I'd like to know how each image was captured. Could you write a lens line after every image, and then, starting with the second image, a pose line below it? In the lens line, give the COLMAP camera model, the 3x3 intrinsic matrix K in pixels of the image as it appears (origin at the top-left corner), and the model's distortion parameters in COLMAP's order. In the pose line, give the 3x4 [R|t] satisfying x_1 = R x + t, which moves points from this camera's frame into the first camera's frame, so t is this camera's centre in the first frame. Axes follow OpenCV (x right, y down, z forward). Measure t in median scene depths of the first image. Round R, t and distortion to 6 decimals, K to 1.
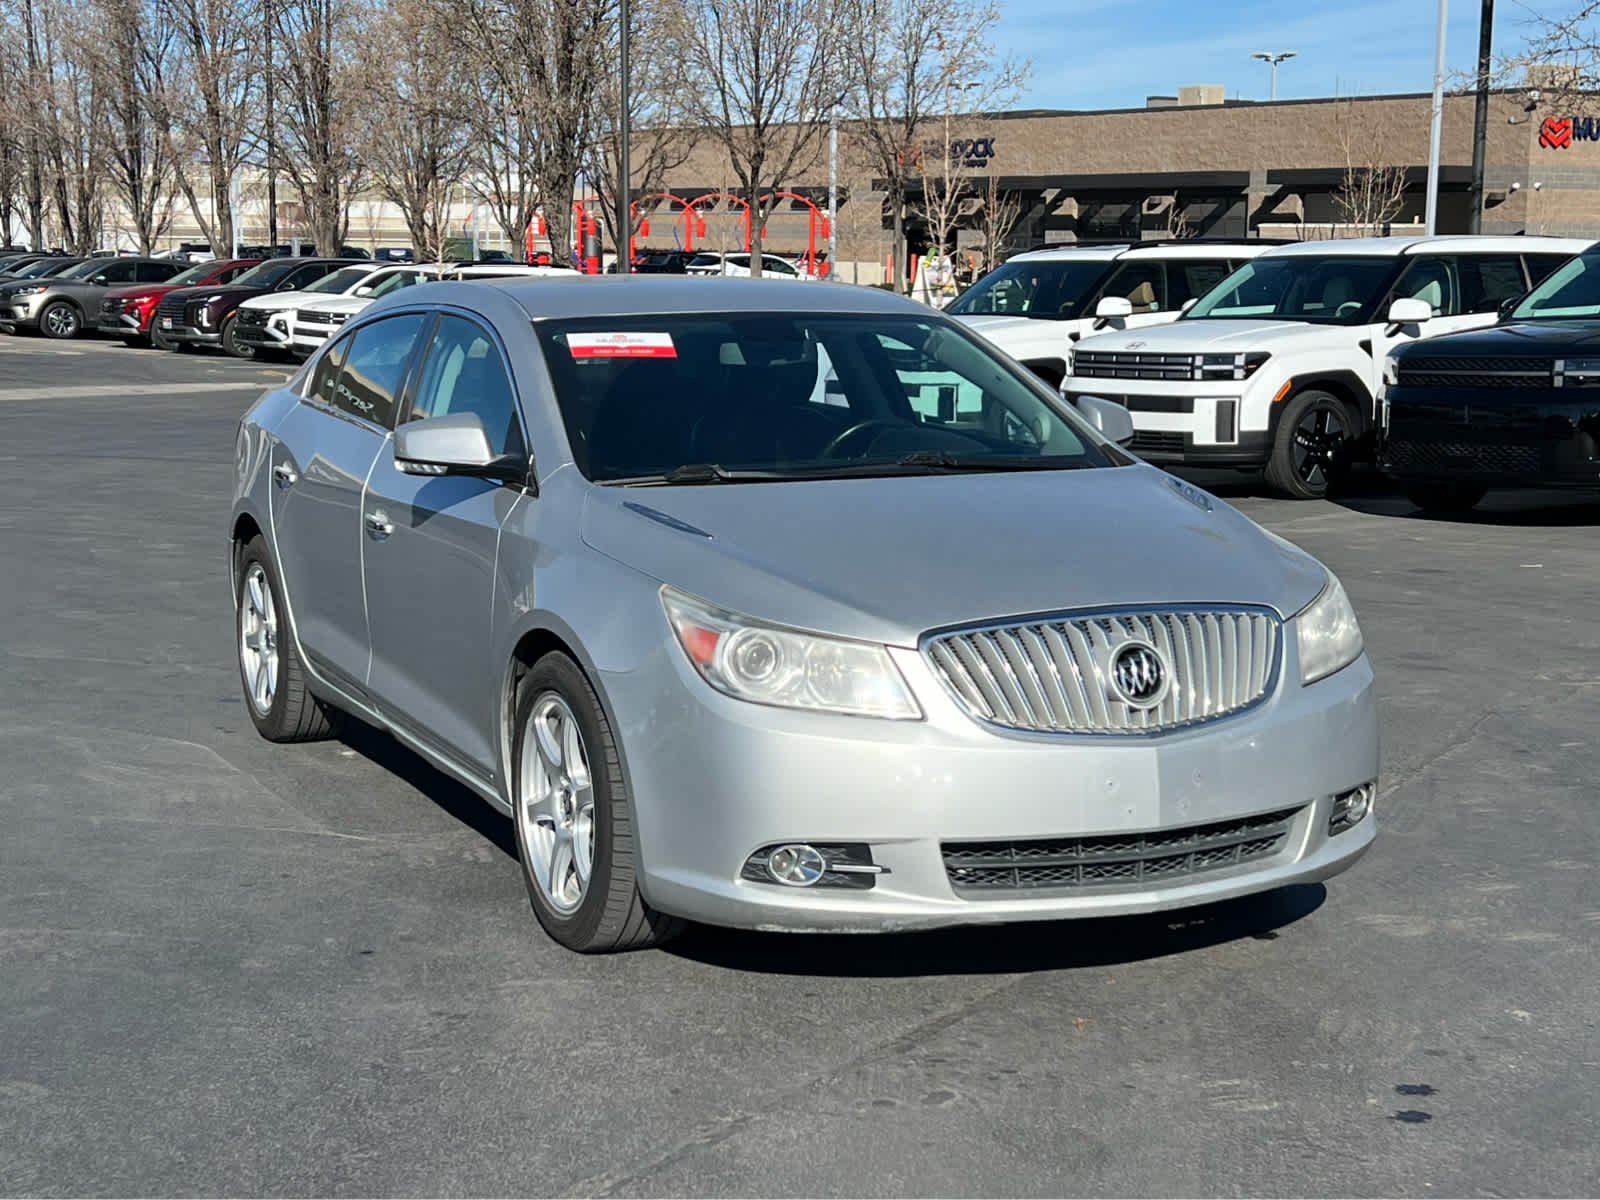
lens RADIAL K [[2501.1, 0, 774.4], [0, 2501.1, 681.2], [0, 0, 1]] dist [0.200420, -0.680940]
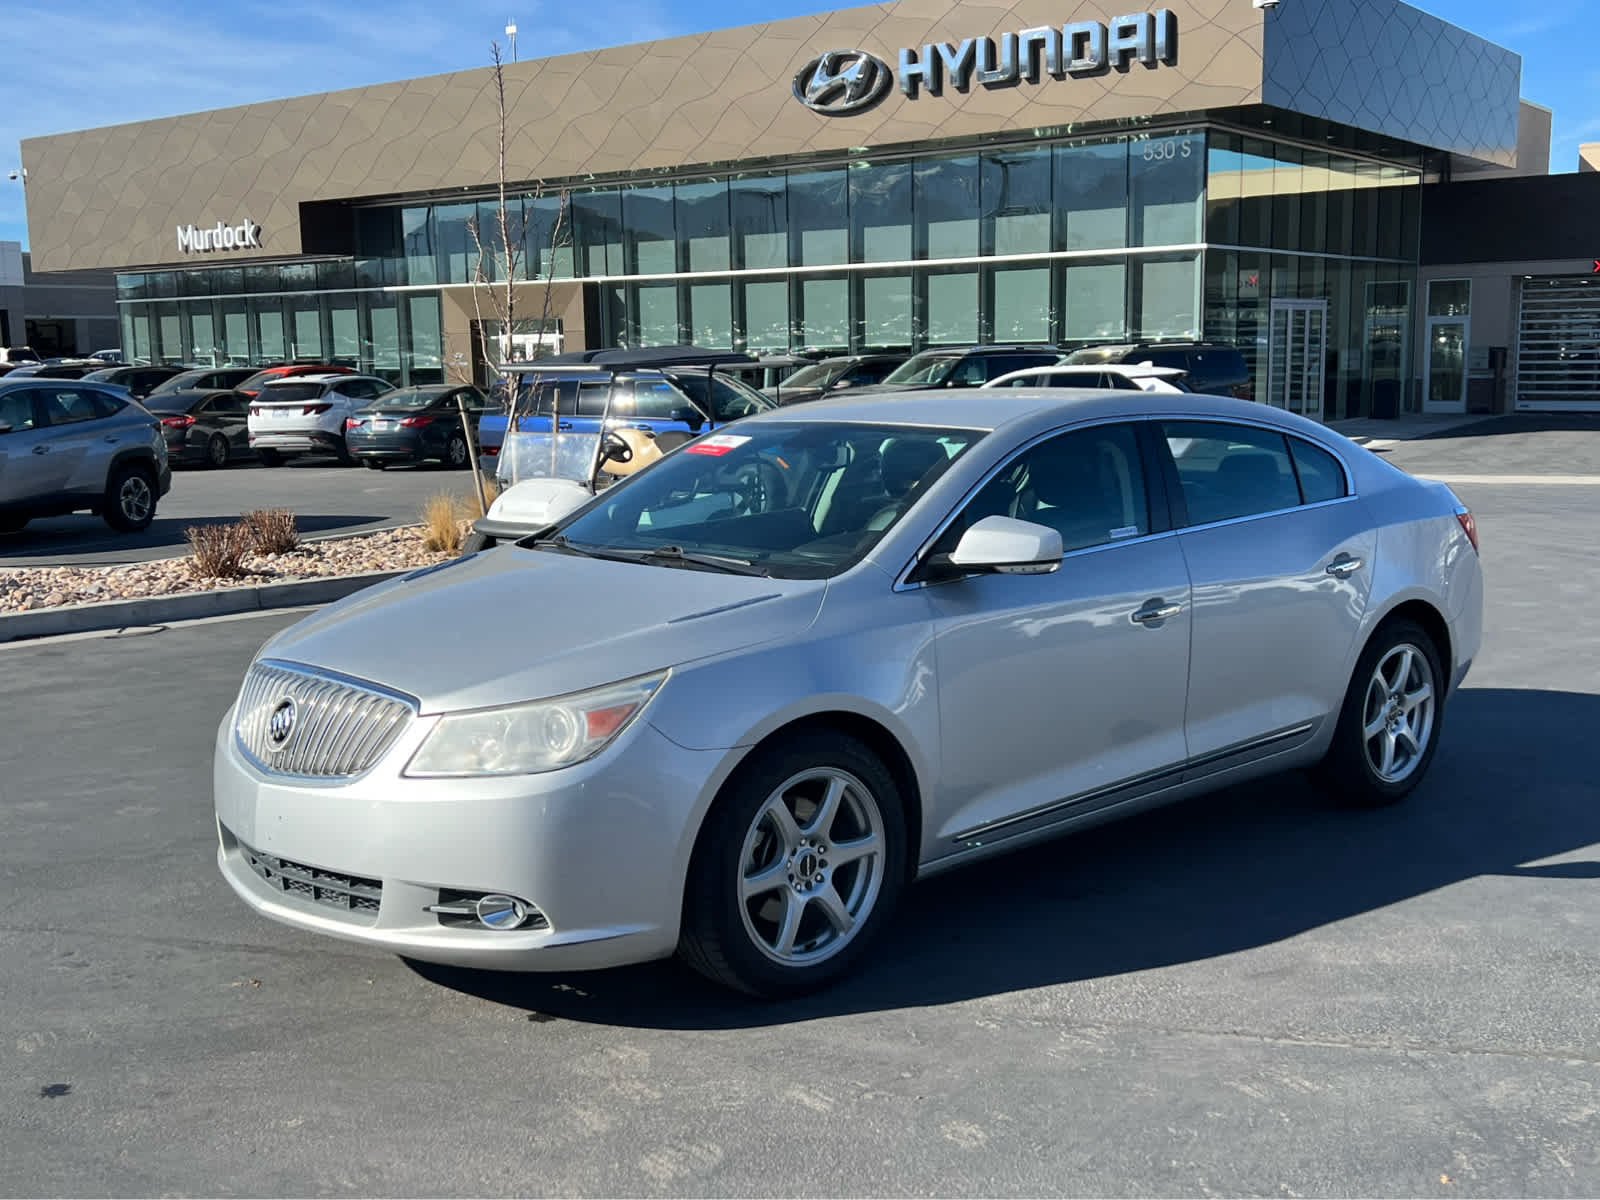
lens RADIAL K [[1696.4, 0, 804.4], [0, 1696.4, 662.2], [0, 0, 1]] dist [0.150618, -0.430221]
pose [[0.310090, 0.158871, -0.937339, 0.121996], [-0.148091, 0.981975, 0.117445, -0.020464], [0.939102, 0.102393, 0.328028, 0.117474]]
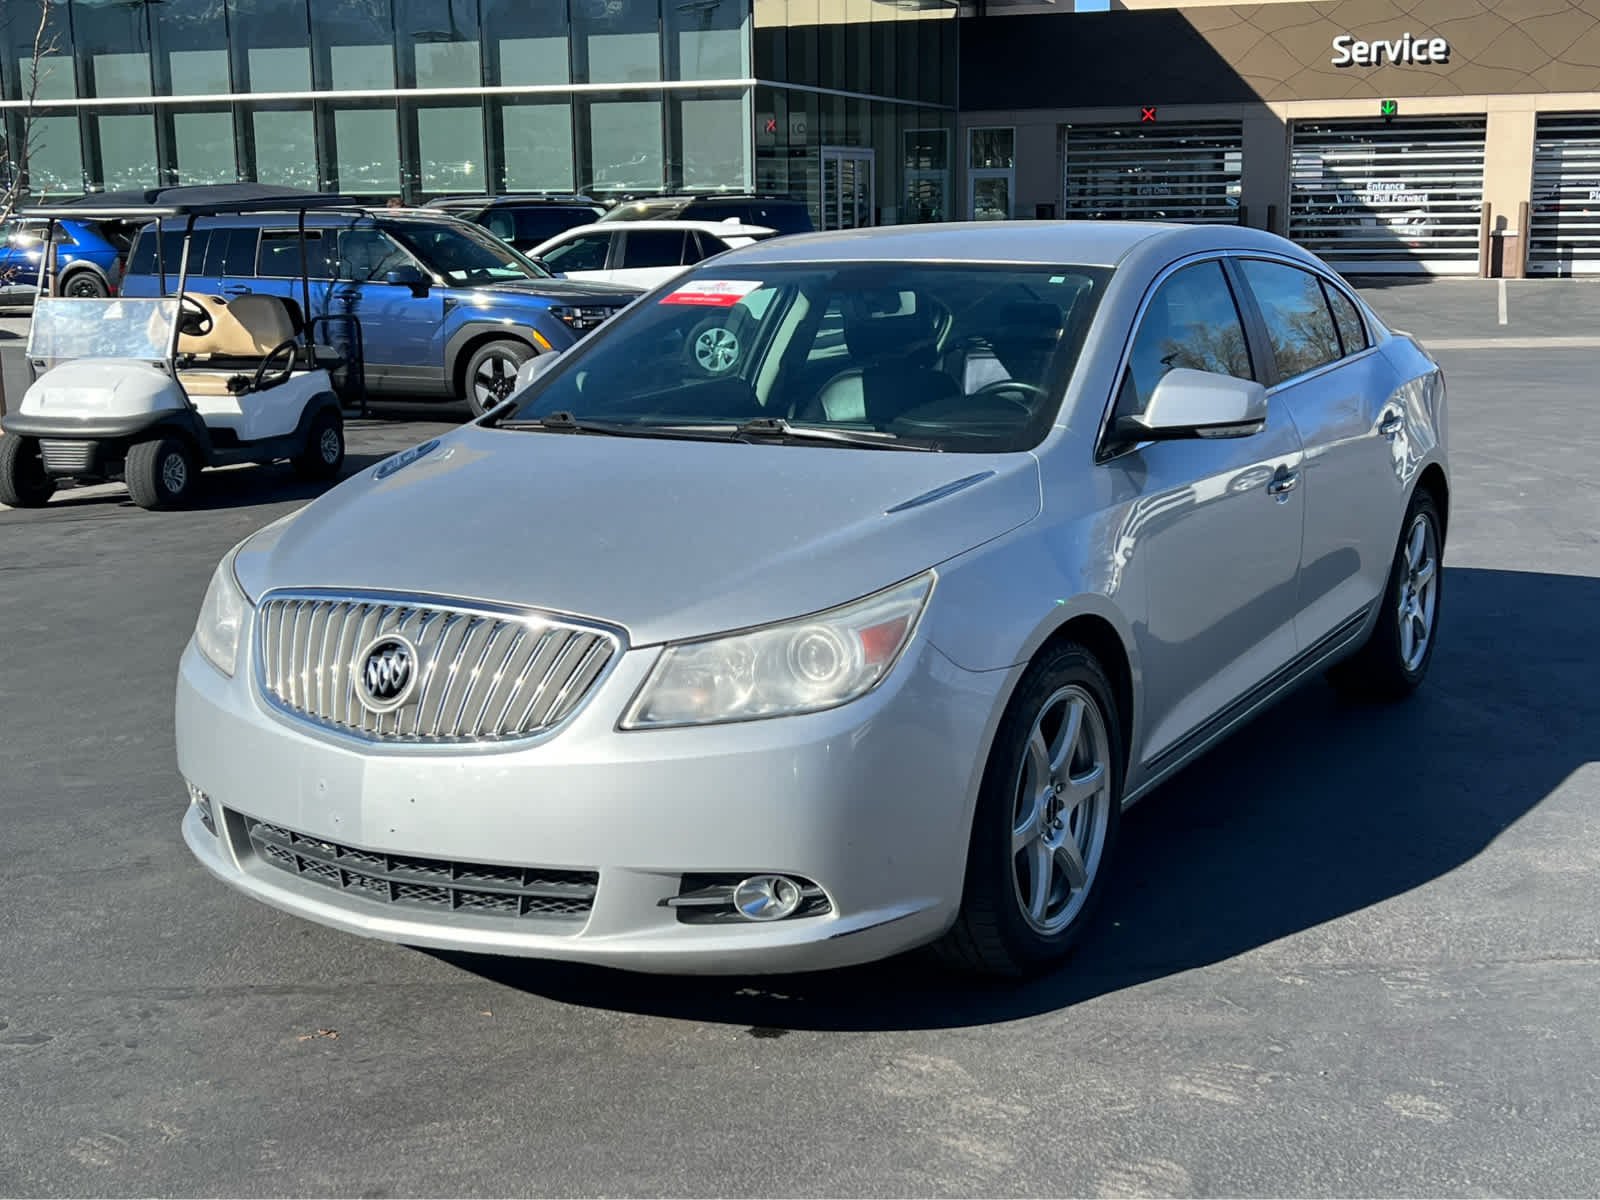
lens RADIAL K [[2009.8, 0, 800.7], [0, 2009.8, 642.2], [0, 0, 1]] dist [0.138373, -0.374197]
pose [[0.578762, 0.159893, -0.799668, 0.097453], [-0.125872, 0.986354, 0.106121, -0.013136], [0.805724, 0.039237, 0.590990, 0.084932]]
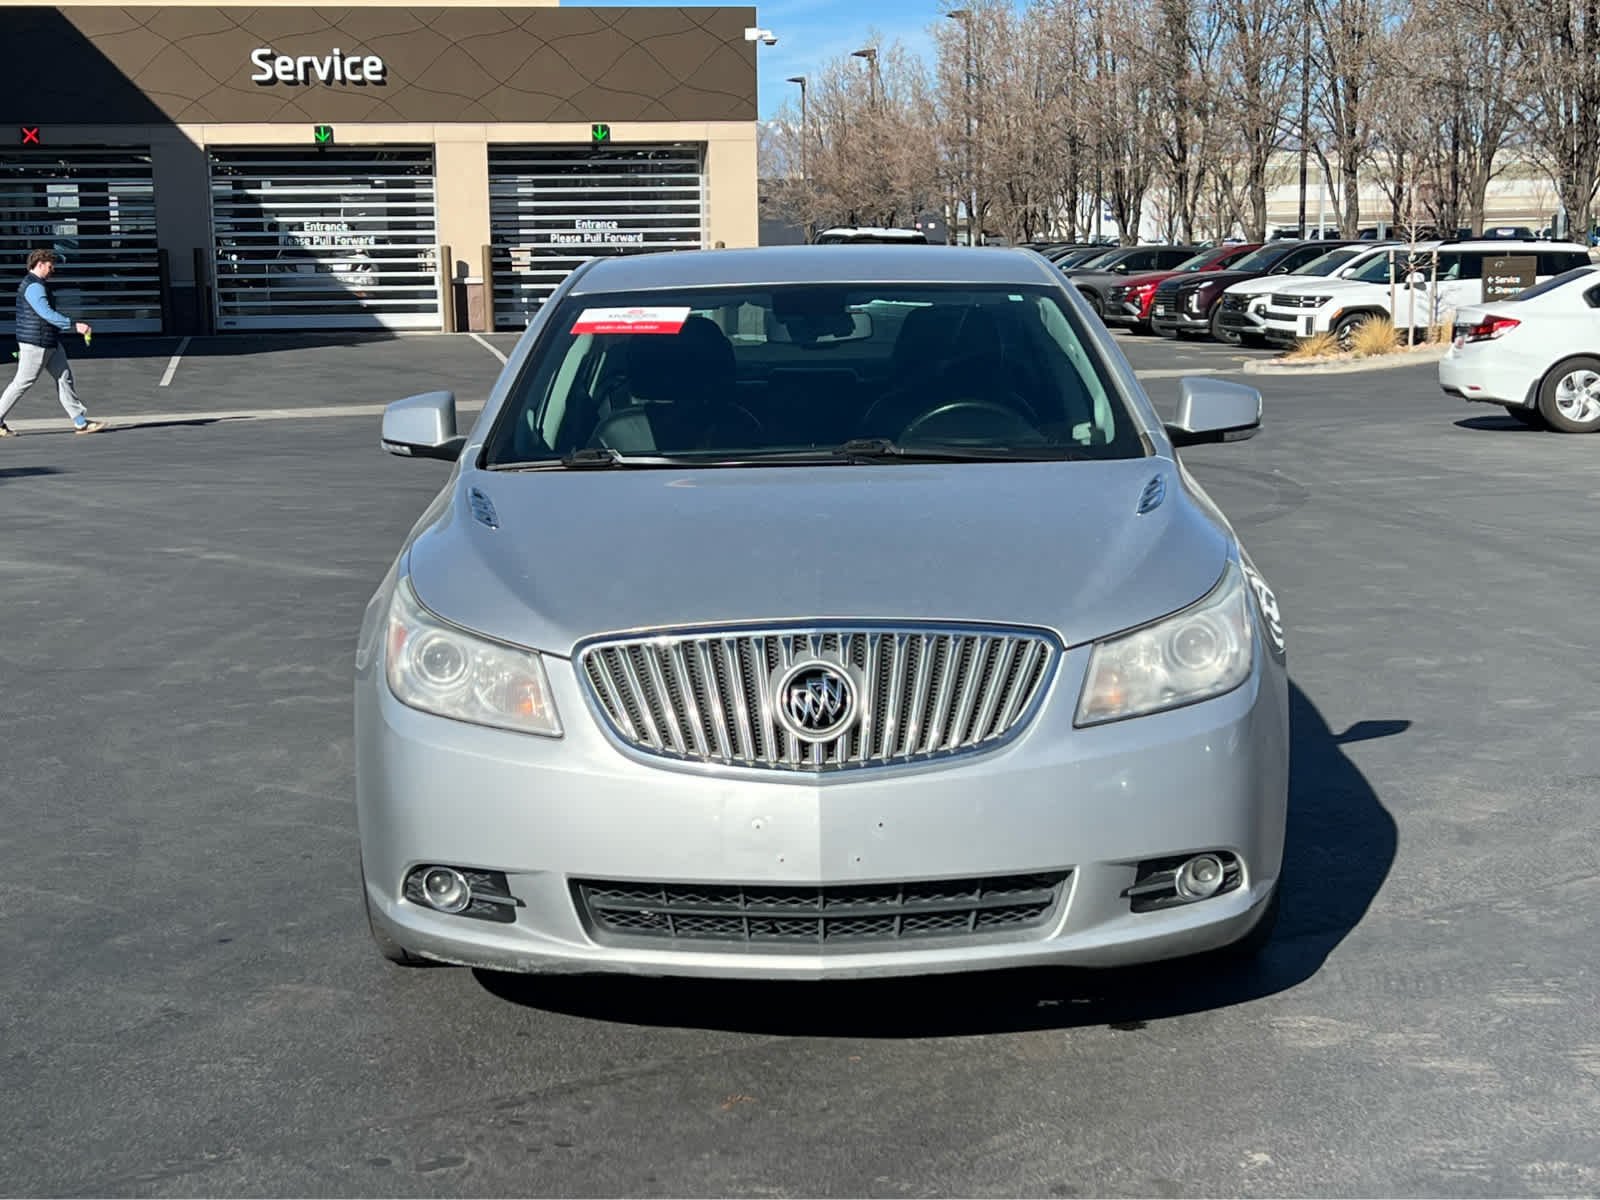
lens RADIAL K [[2501.1, 0, 774.4], [0, 2501.1, 681.2], [0, 0, 1]] dist [0.200420, -0.680940]
pose [[0.903261, 0.054575, -0.425606, 0.060317], [-0.052359, 0.998485, 0.016914, -0.002830], [0.425884, 0.007006, 0.904751, 0.027281]]
